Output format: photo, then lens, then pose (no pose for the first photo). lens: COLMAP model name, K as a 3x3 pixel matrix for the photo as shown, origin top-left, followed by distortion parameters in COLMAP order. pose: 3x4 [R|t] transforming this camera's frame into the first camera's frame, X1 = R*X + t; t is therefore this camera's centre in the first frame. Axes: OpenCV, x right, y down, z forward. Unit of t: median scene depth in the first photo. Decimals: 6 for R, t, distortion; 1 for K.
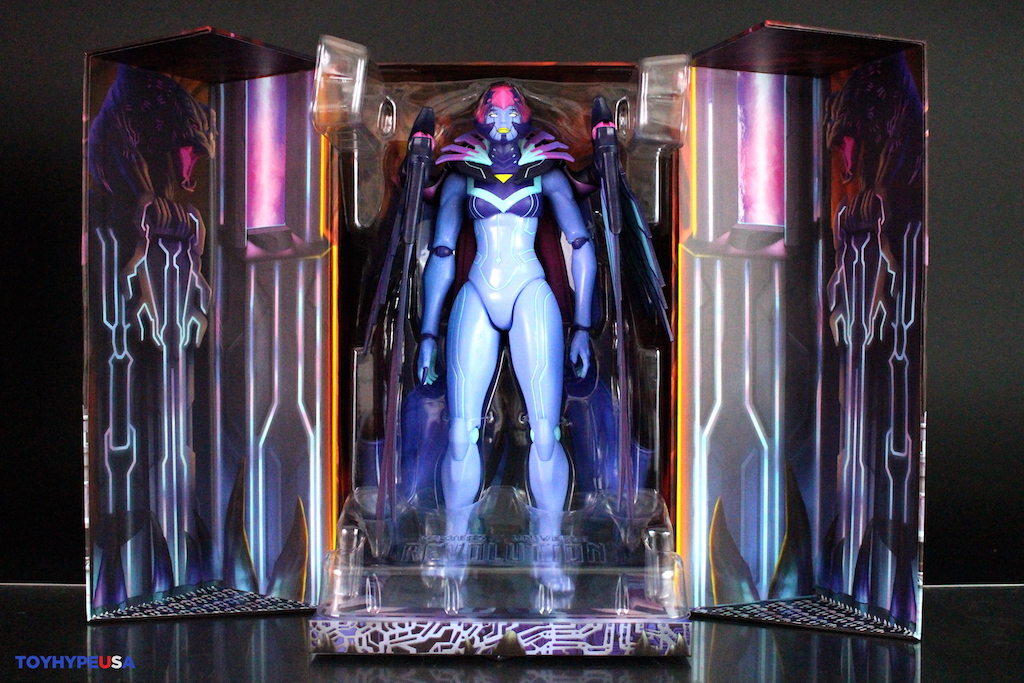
lens RADIAL K [[1162.9, 0, 511.6], [0, 1162.9, 339.2], [0, 0, 1]] dist [-0.093272, 0.000000]
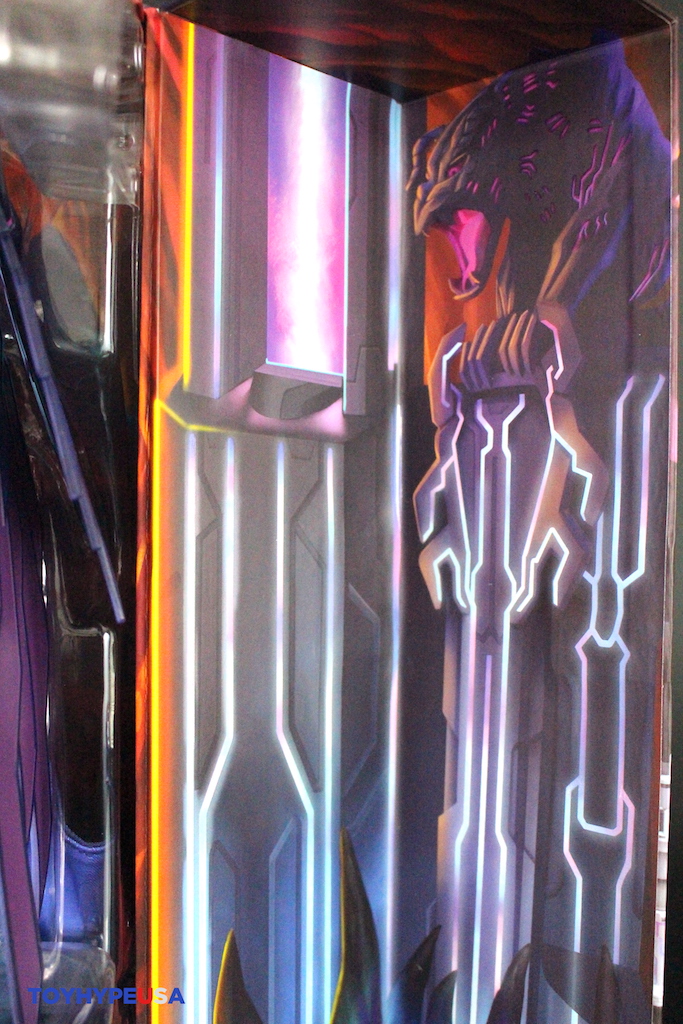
lens RADIAL K [[1162.9, 0, 341.4], [0, 1162.9, 515.7], [0, 0, 1]] dist [-0.093272, 0.000000]
pose [[0.888146, 0.003557, 0.459548, -0.000114], [-0.003072, 0.999994, -0.001804, -0.036785], [-0.459552, 0.000190, 0.888151, 0.573144]]
